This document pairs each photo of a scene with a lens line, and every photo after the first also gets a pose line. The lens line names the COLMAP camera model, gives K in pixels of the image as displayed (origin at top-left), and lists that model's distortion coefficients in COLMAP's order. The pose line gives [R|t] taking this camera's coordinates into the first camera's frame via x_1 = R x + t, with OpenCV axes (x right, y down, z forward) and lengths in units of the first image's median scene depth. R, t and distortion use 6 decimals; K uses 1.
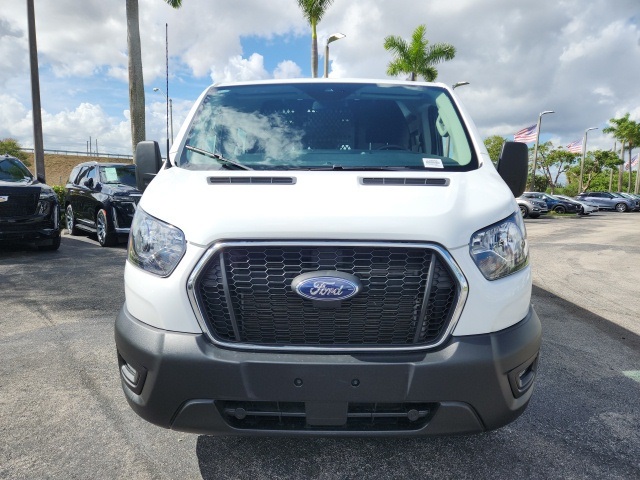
lens RADIAL K [[427.9, 0, 319.3], [0, 427.9, 247.9], [0, 0, 1]] dist [0.080064, -0.062072]
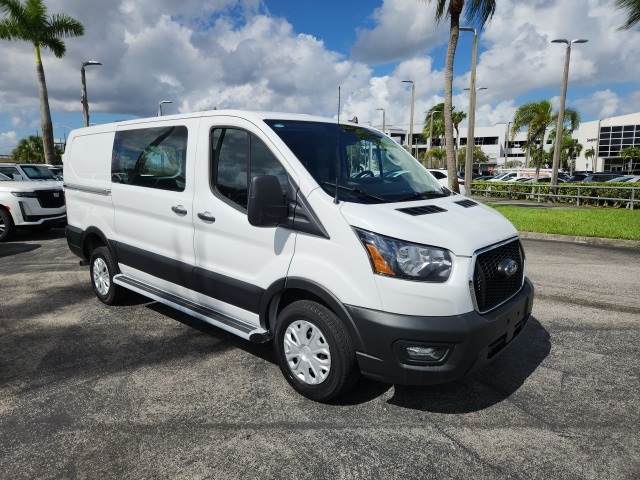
lens RADIAL K [[426.5, 0, 318.5], [0, 426.5, 238.3], [0, 0, 1]] dist [0.089011, -0.077655]
pose [[0.652028, -0.130916, 0.746807, -0.116900], [0.114149, 0.990703, 0.074010, -0.016349], [-0.749553, 0.036991, 0.660910, 0.023087]]
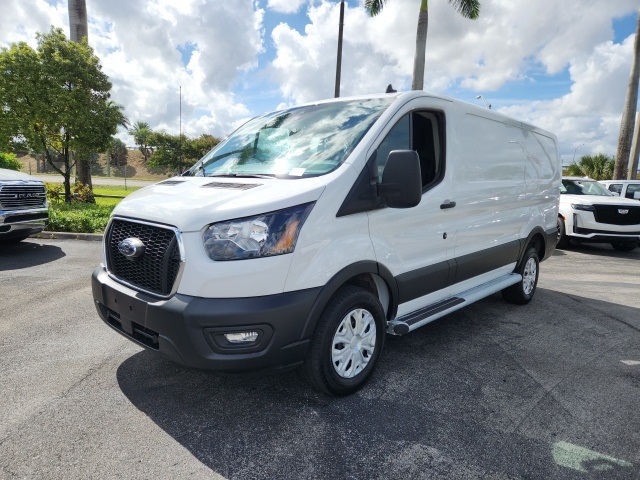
lens RADIAL K [[427.9, 0, 319.3], [0, 427.9, 247.9], [0, 0, 1]] dist [0.080064, -0.062072]
pose [[0.738955, 0.115065, -0.663857, 0.101650], [-0.122863, 0.991801, 0.035145, -0.003381], [0.662458, 0.055593, 0.747033, 0.015340]]
